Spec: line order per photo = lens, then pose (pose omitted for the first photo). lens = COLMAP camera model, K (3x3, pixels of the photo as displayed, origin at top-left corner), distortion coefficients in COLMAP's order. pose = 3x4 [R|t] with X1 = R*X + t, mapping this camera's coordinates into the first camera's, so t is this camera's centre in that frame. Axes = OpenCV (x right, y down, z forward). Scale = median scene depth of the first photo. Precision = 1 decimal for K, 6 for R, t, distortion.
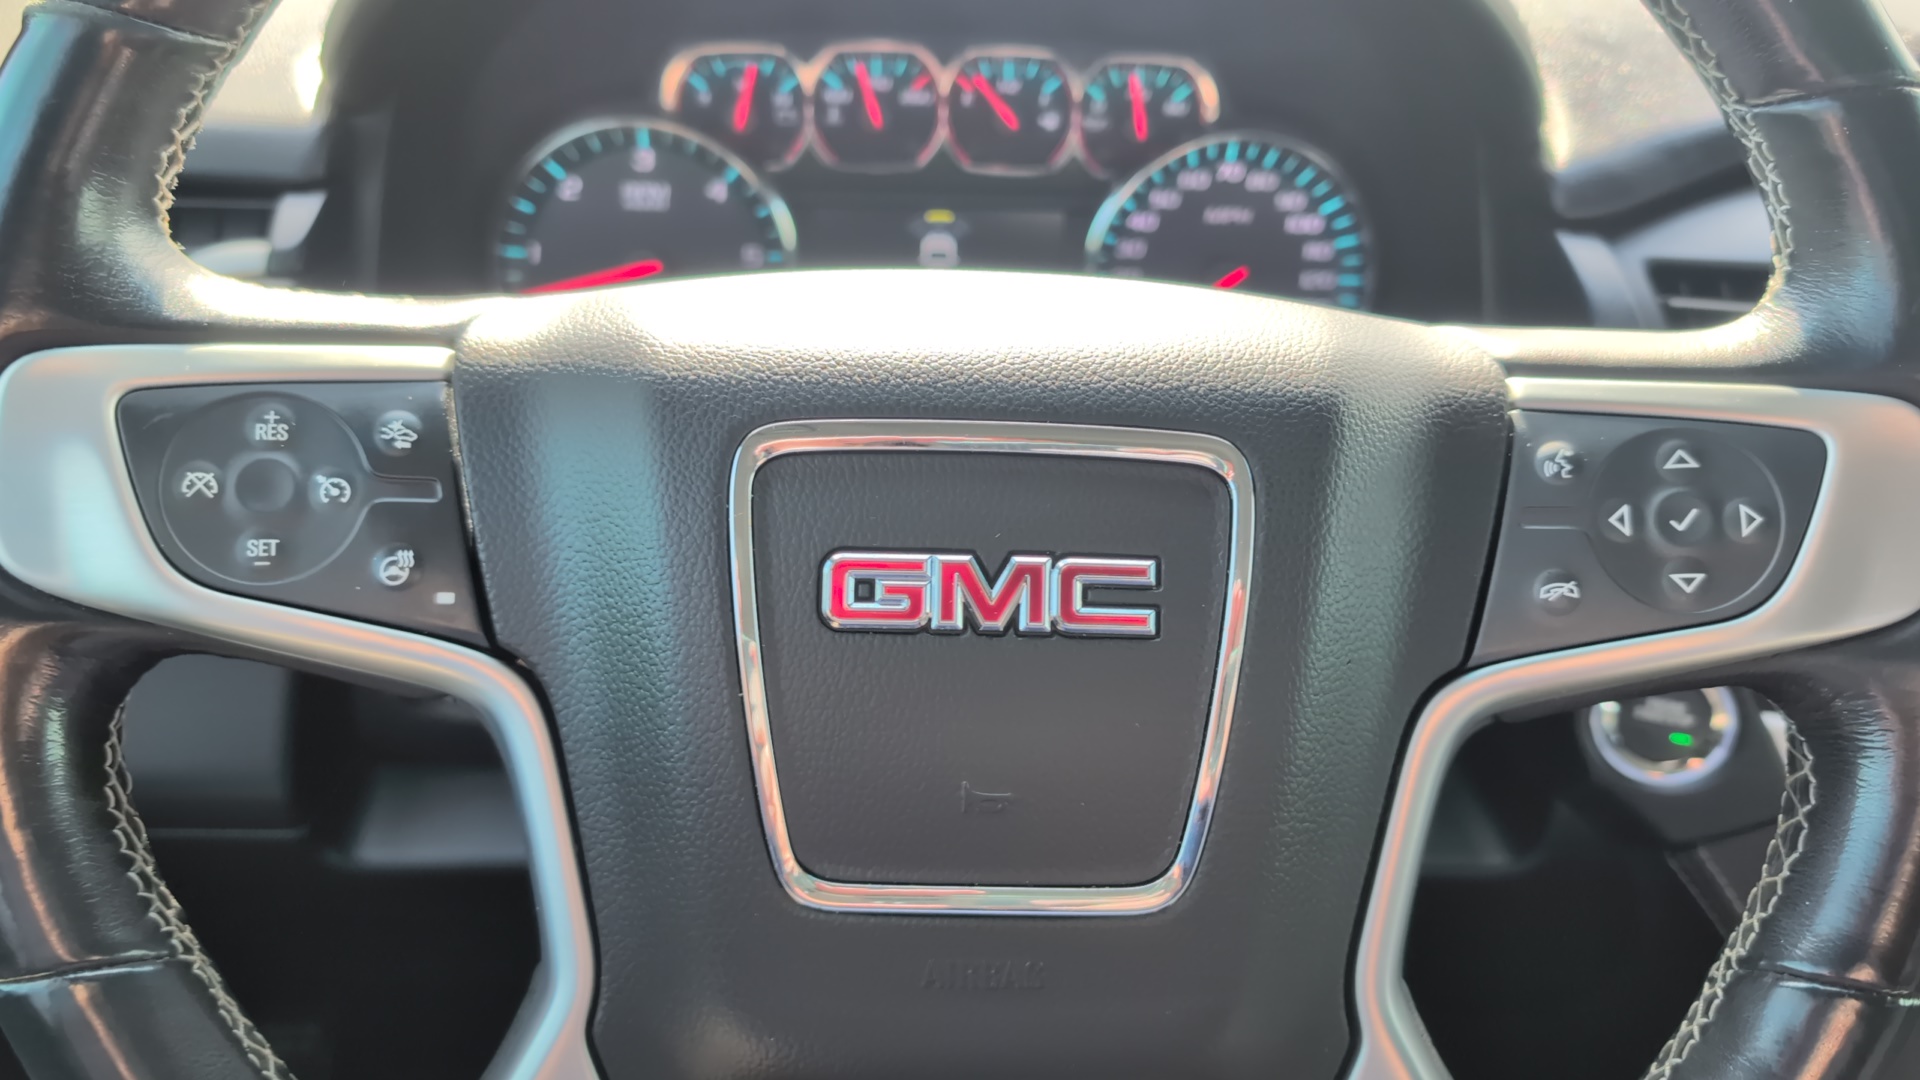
lens RADIAL K [[1674.8, 0, 960.0], [0, 1674.8, 540.0], [0, 0, 1]] dist [0.041632, -0.142782]
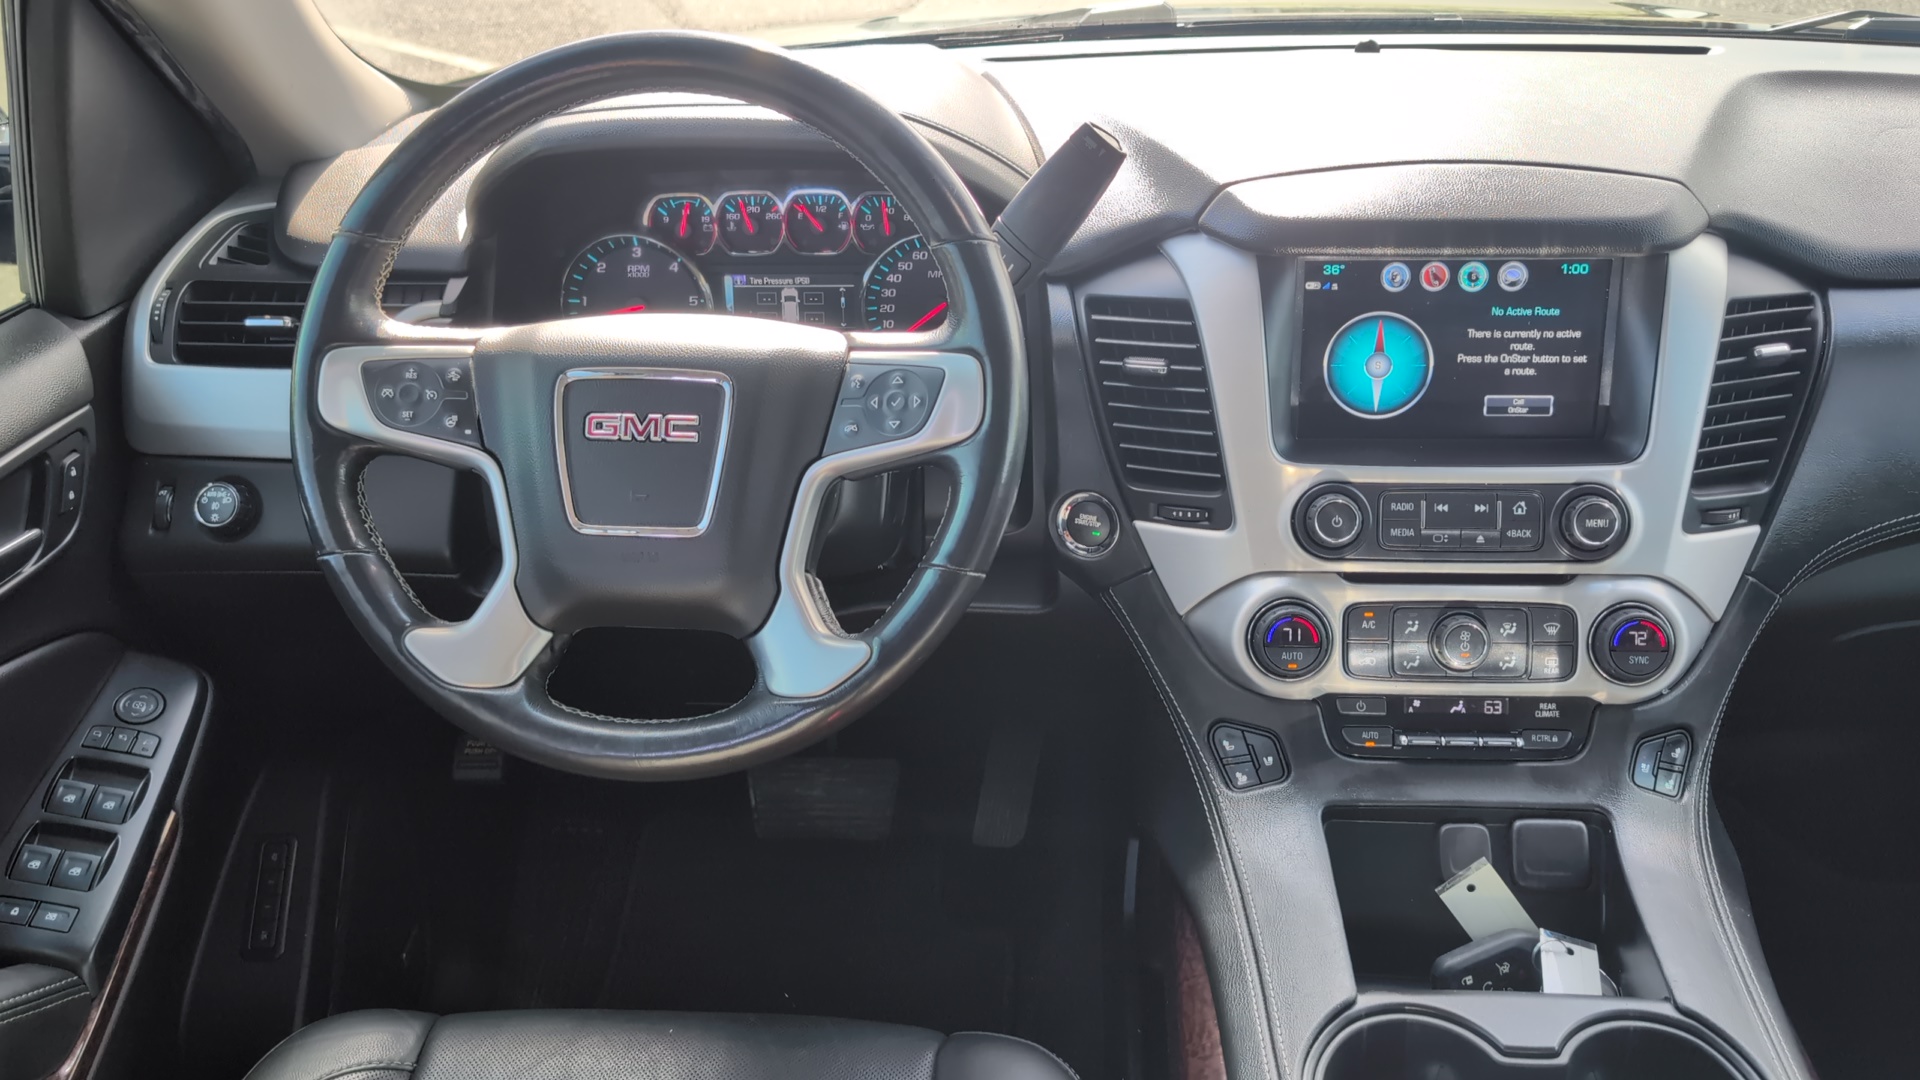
lens RADIAL K [[1674.8, 0, 960.0], [0, 1674.8, 540.0], [0, 0, 1]] dist [0.041632, -0.142782]
pose [[0.986904, 0.003194, -0.161276, 0.987775], [-0.004177, 0.999975, -0.005752, 0.231102], [0.161253, 0.006350, 0.986893, -1.702110]]
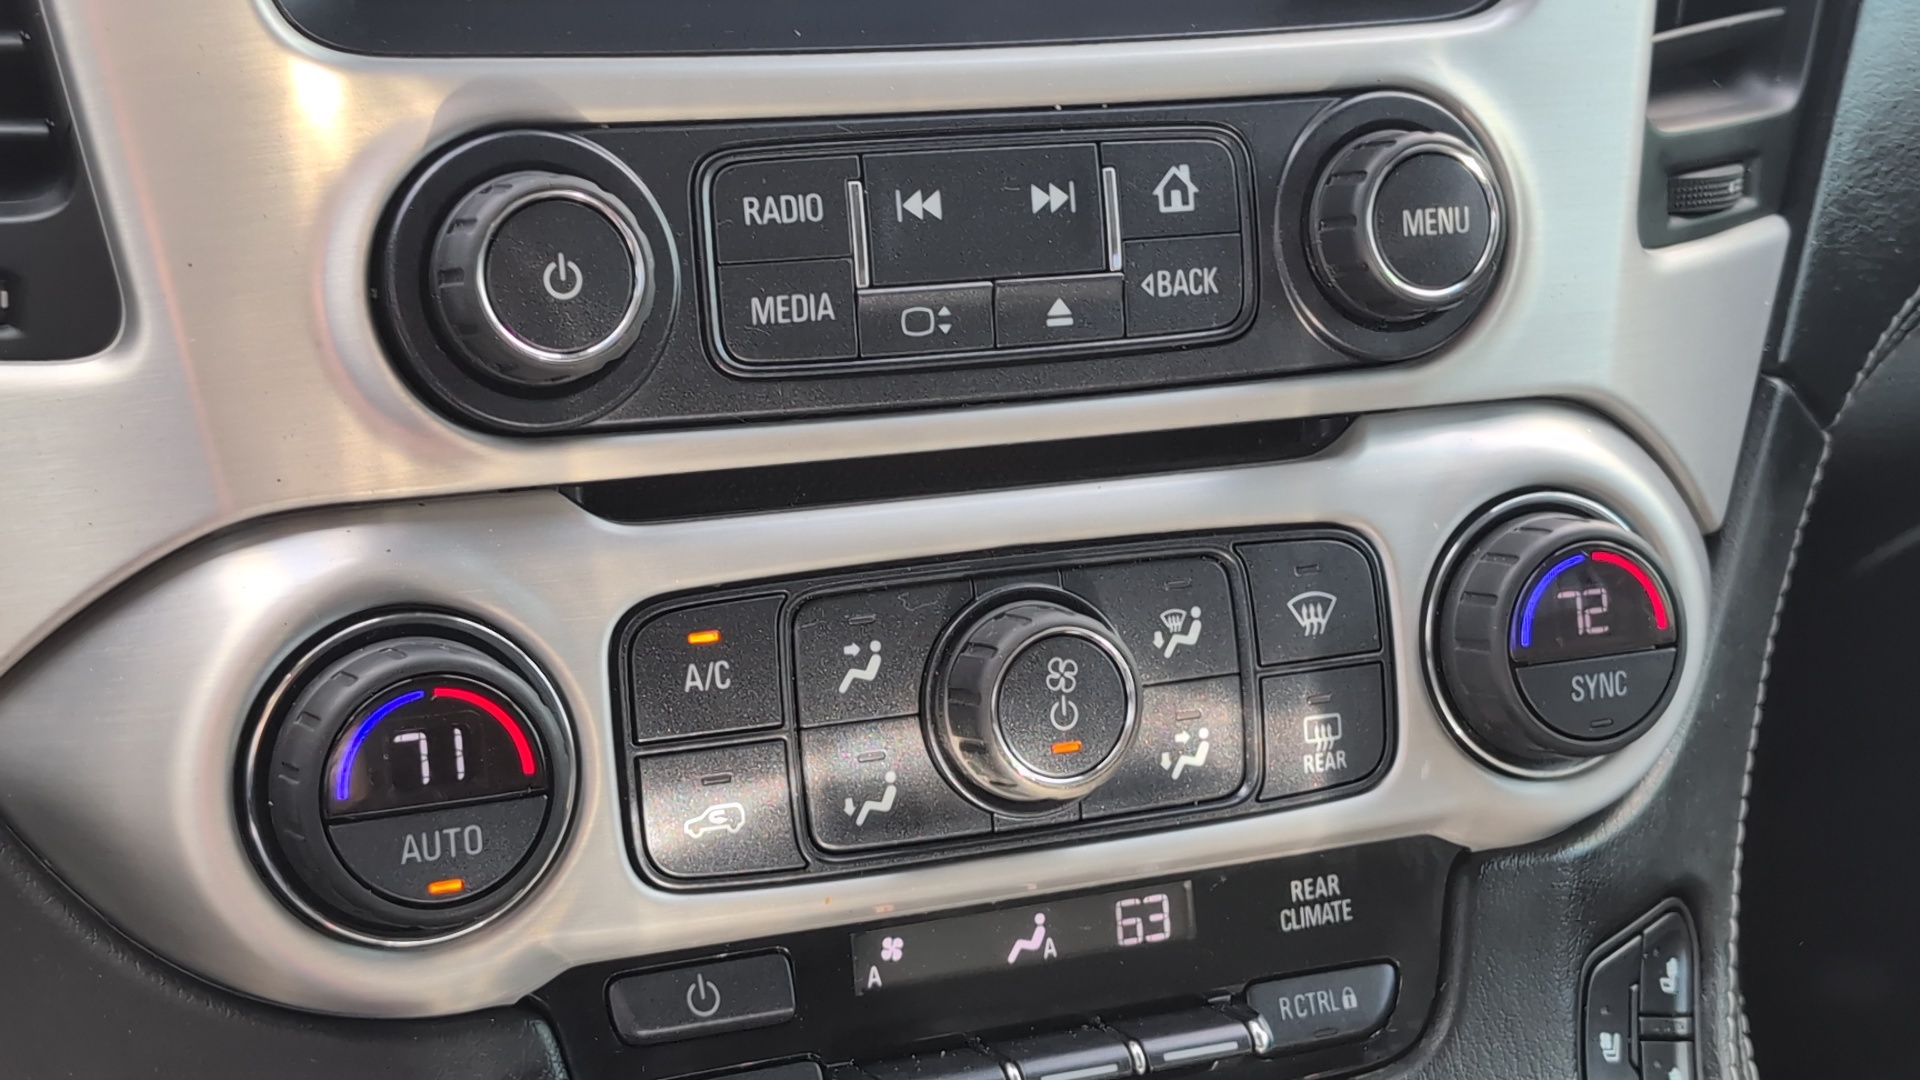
lens RADIAL K [[3195.4, 0, 960.0], [0, 3195.4, 540.0], [0, 0, 1]] dist [0.168326, -0.101755]
pose [[0.942724, -0.098652, 0.318652, 0.866832], [0.094354, 0.995118, 0.028934, 0.270438], [-0.319950, 0.002789, 0.947430, 0.050091]]
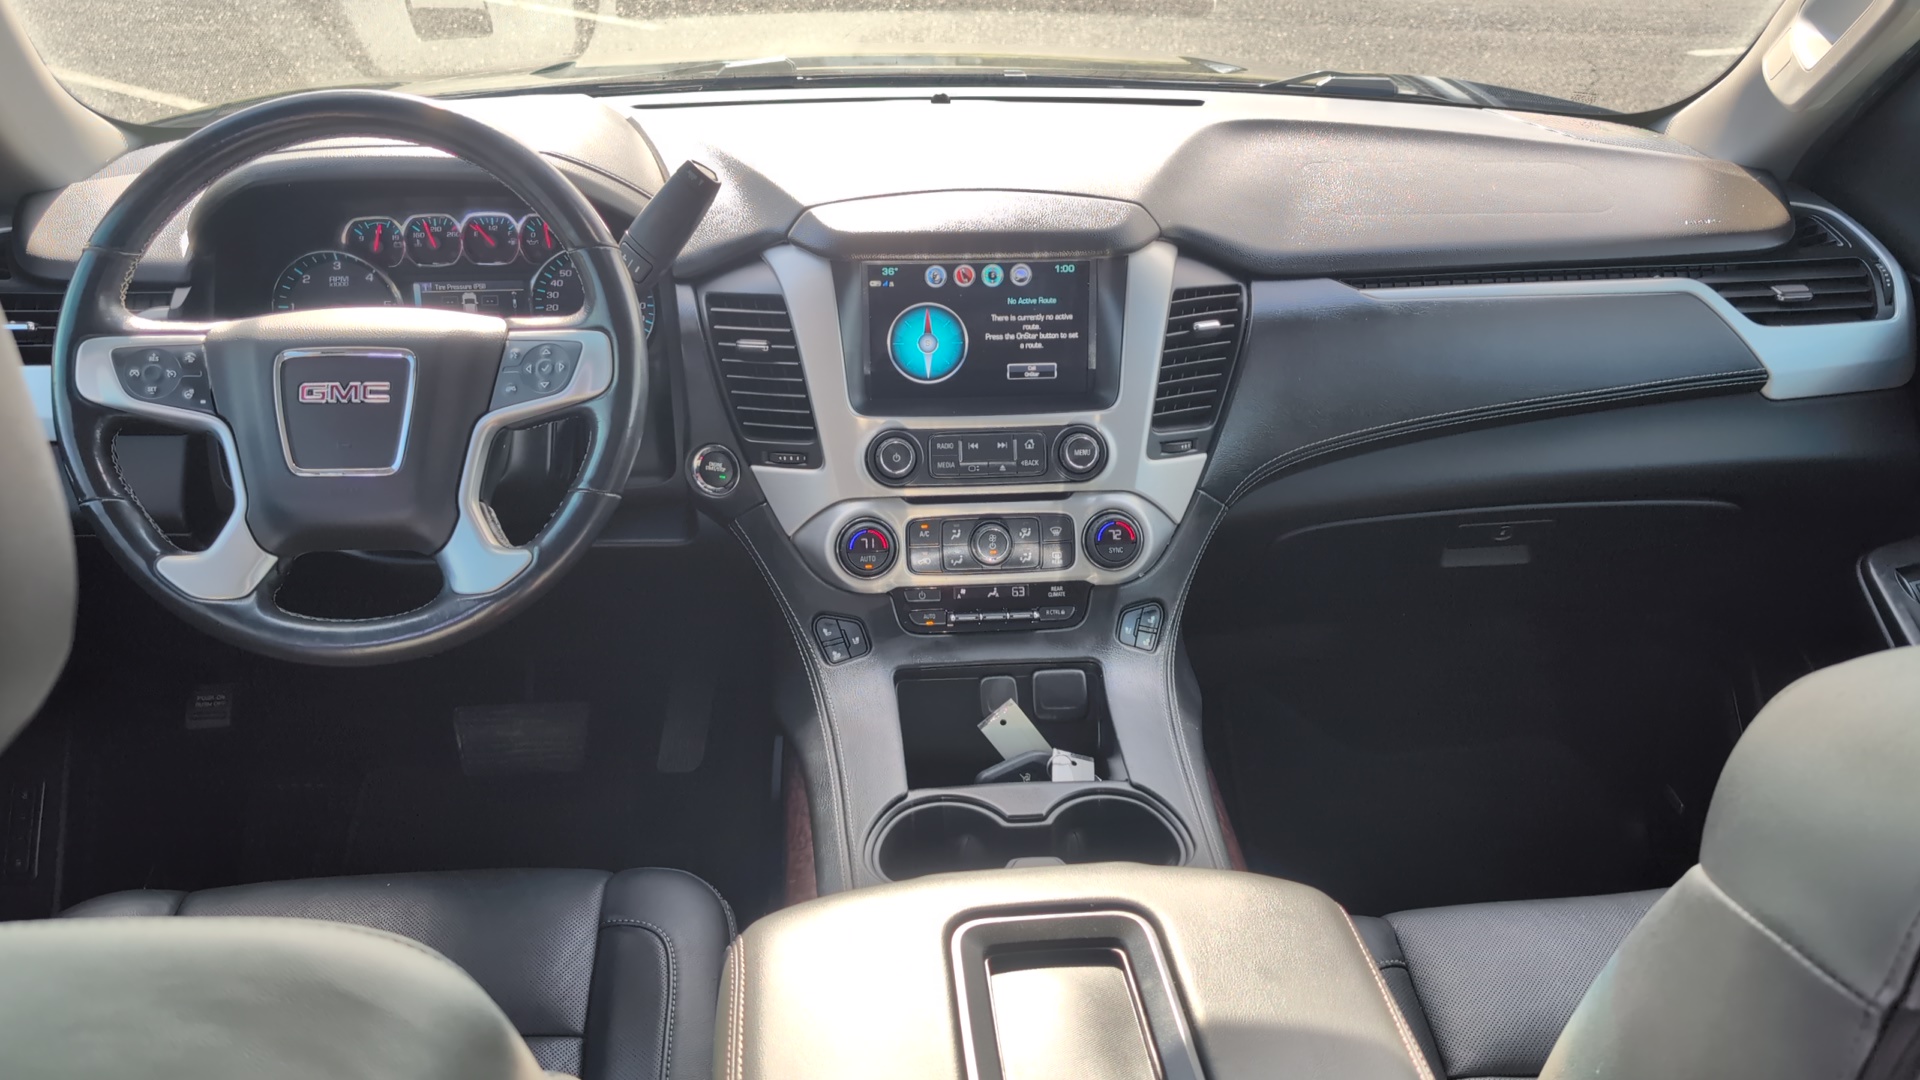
lens RADIAL K [[1684.0, 0, 1007.0], [0, 1684.0, 546.8], [0, 0, 1]] dist [0.085440, -0.221569]
pose [[0.999107, -0.039302, 0.015503, 1.381707], [0.039554, 0.999084, -0.016346, 0.480331], [-0.014846, 0.016944, 0.999746, -2.735714]]
